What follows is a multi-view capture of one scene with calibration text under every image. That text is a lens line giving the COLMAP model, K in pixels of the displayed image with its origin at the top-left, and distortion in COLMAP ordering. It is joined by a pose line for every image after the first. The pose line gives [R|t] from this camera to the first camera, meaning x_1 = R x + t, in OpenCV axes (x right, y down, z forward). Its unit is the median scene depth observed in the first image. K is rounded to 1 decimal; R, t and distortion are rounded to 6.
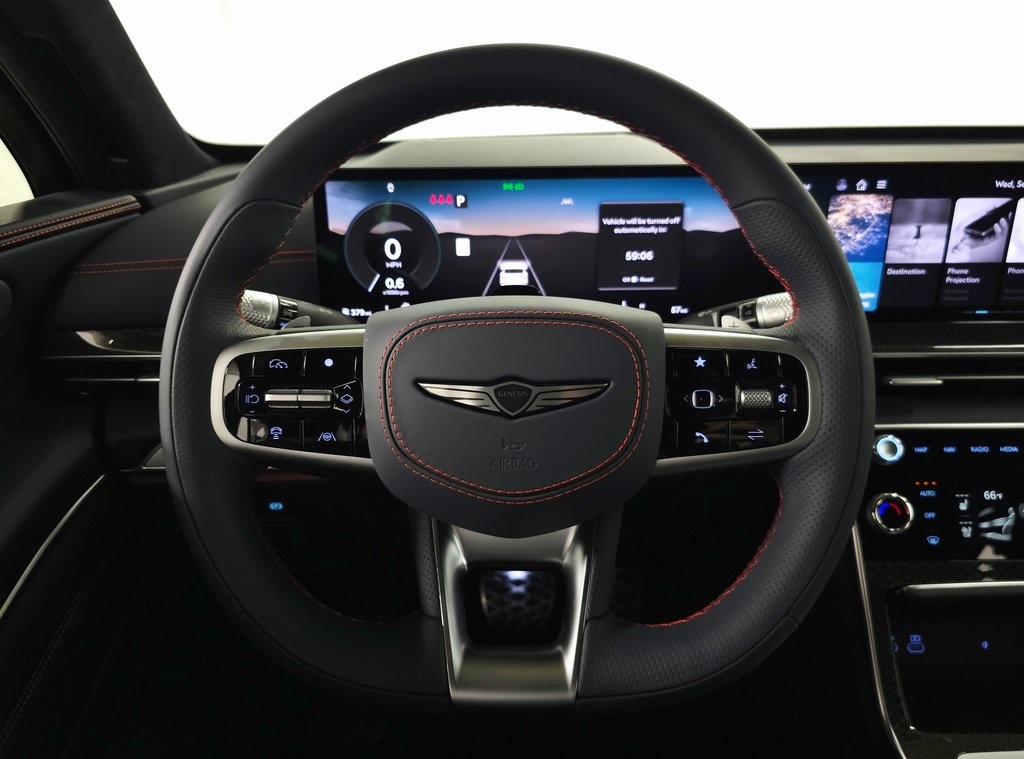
lens RADIAL K [[701.3, 0, 499.9], [0, 701.3, 369.9], [0, 0, 1]] dist [0.034001, -0.042087]
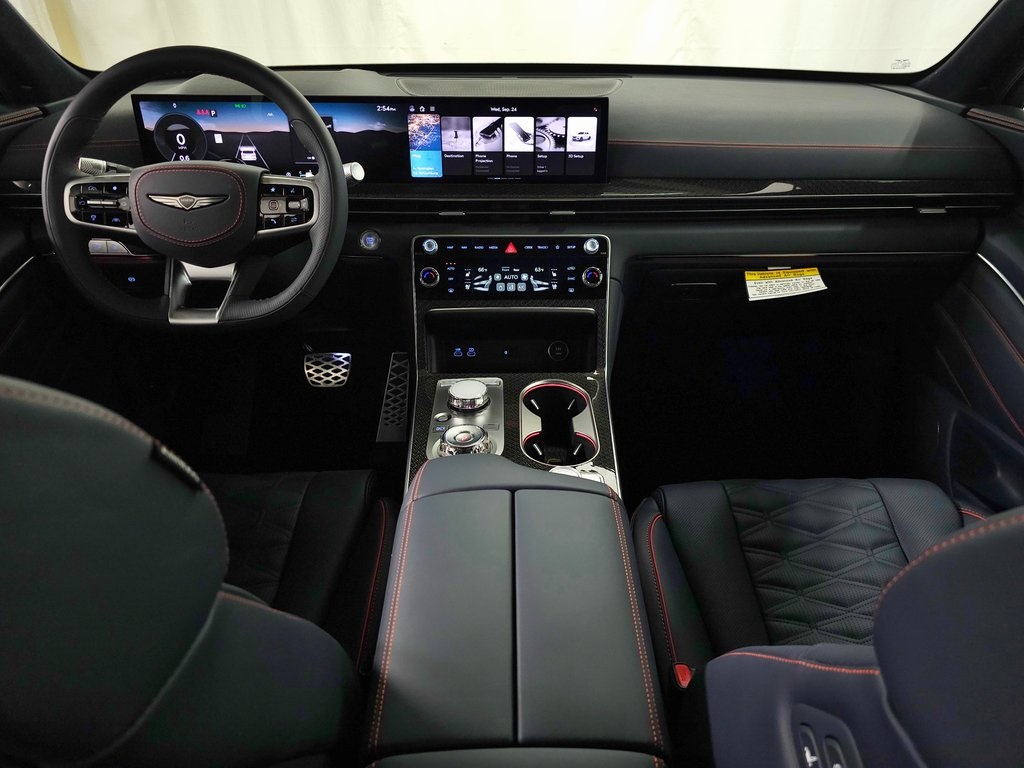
lens RADIAL K [[687.5, 0, 520.1], [0, 687.5, 382.0], [0, 0, 1]] dist [0.041269, -0.040234]
pose [[0.999216, -0.001878, 0.039538, 0.719016], [-0.004473, 0.987115, 0.159949, 0.177384], [-0.039329, -0.160000, 0.986333, -1.023735]]
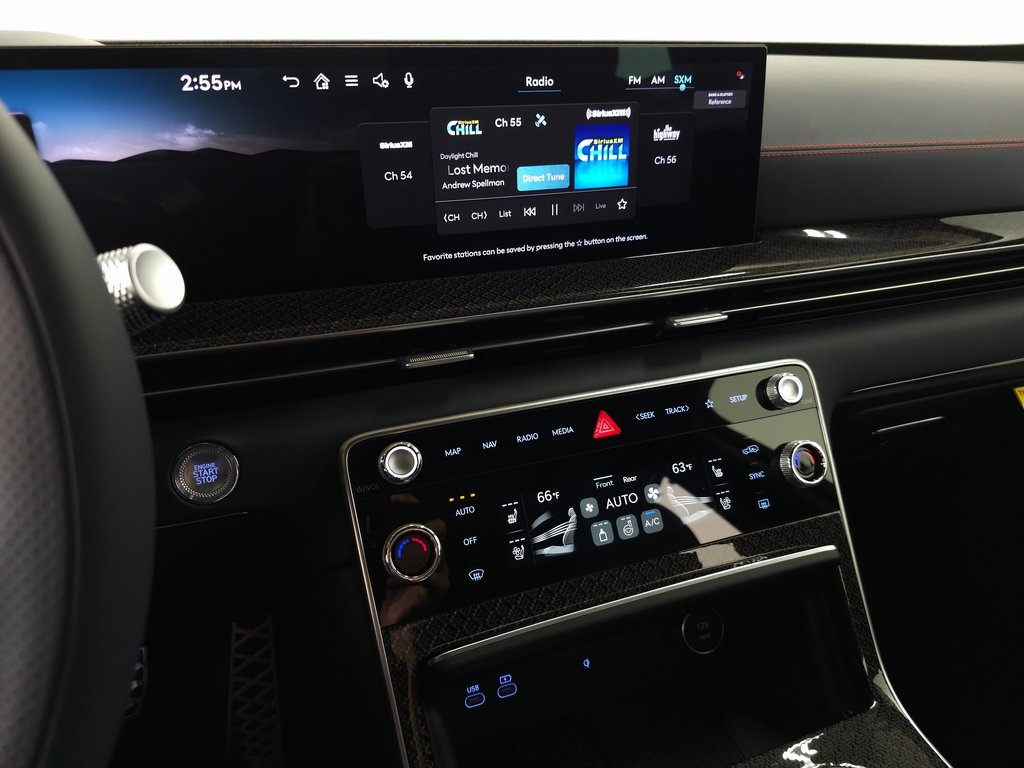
lens RADIAL K [[701.3, 0, 516.6], [0, 701.3, 378.6], [0, 0, 1]] dist [0.034001, -0.042087]
pose [[0.931925, -0.145306, 0.332268, 0.429124], [0.125444, 0.988822, 0.080589, -0.012354], [-0.340264, -0.033422, 0.939736, 0.301000]]
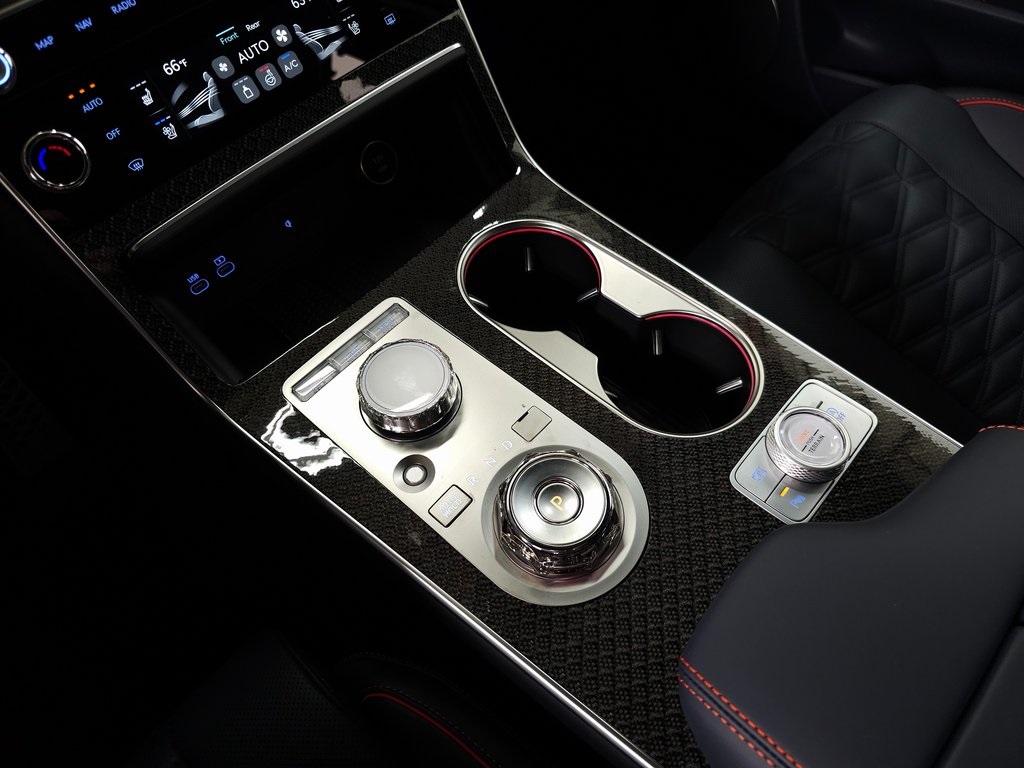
lens RADIAL K [[701.3, 0, 505.1], [0, 701.3, 376.8], [0, 0, 1]] dist [0.034001, -0.042087]
pose [[0.658296, -0.627050, 0.416479, 0.411653], [0.275247, 0.715467, 0.642142, 0.032060], [-0.700632, -0.308085, 0.643582, 0.185948]]
